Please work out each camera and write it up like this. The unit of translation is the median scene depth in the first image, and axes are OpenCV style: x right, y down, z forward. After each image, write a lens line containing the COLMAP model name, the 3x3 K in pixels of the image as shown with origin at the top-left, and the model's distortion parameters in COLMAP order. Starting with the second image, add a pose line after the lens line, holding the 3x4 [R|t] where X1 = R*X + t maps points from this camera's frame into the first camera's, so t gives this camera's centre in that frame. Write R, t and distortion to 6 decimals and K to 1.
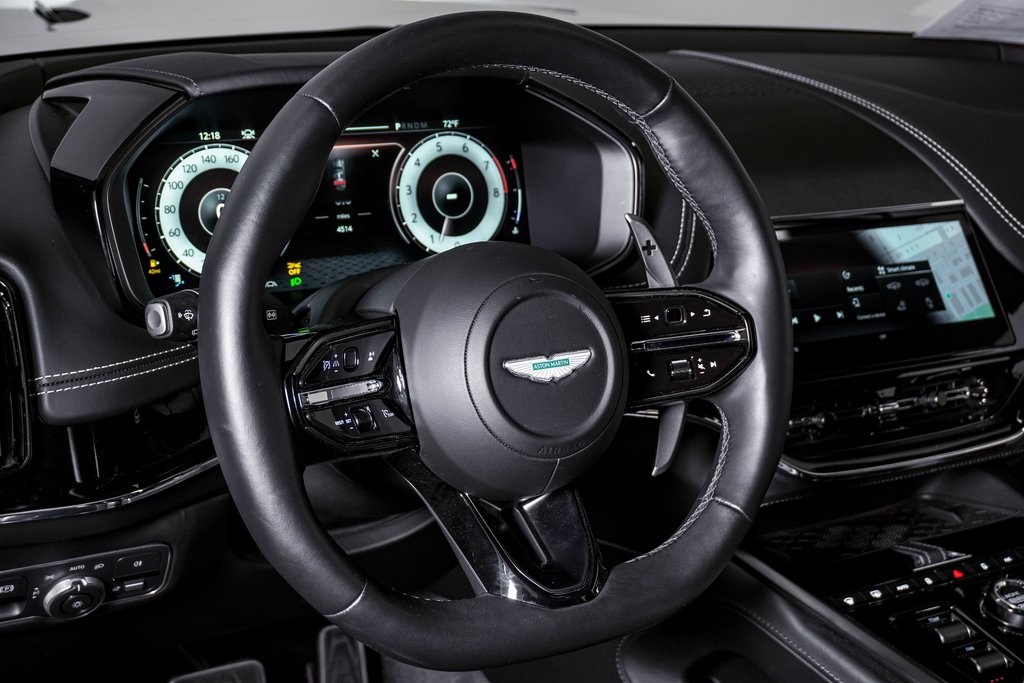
lens RADIAL K [[1534.8, 0, 505.7], [0, 1534.8, 343.9], [0, 0, 1]] dist [-0.009821, 0.000000]
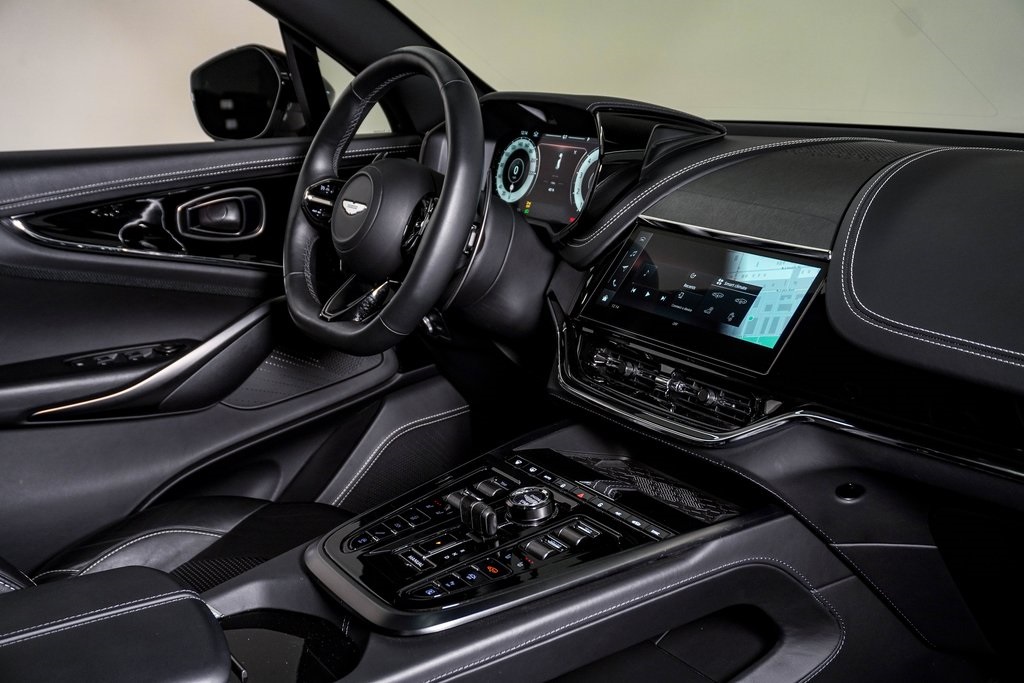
lens RADIAL K [[1167.9, 0, 510.0], [0, 1167.9, 341.2], [0, 0, 1]] dist [-0.000685, 0.000000]
pose [[0.055733, 0.177323, -0.982573, 1.347021], [-0.329358, 0.932284, 0.149565, -0.102520], [0.942559, 0.315283, 0.110362, 0.888337]]
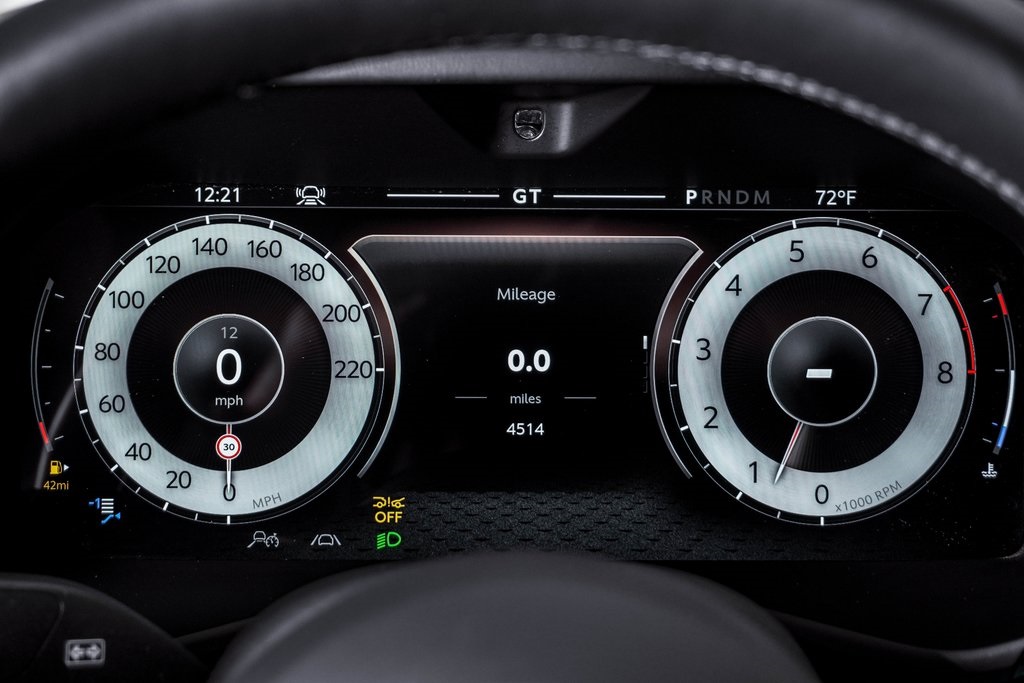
lens RADIAL K [[2084.2, 0, 513.8], [0, 2084.2, 342.3], [0, 0, 1]] dist [0.054932, 0.000000]
pose [[0.865274, 0.093136, -0.492572, 0.181328], [-0.118656, 0.992719, -0.020732, -0.089653], [0.487054, 0.076385, 0.870025, 0.511771]]
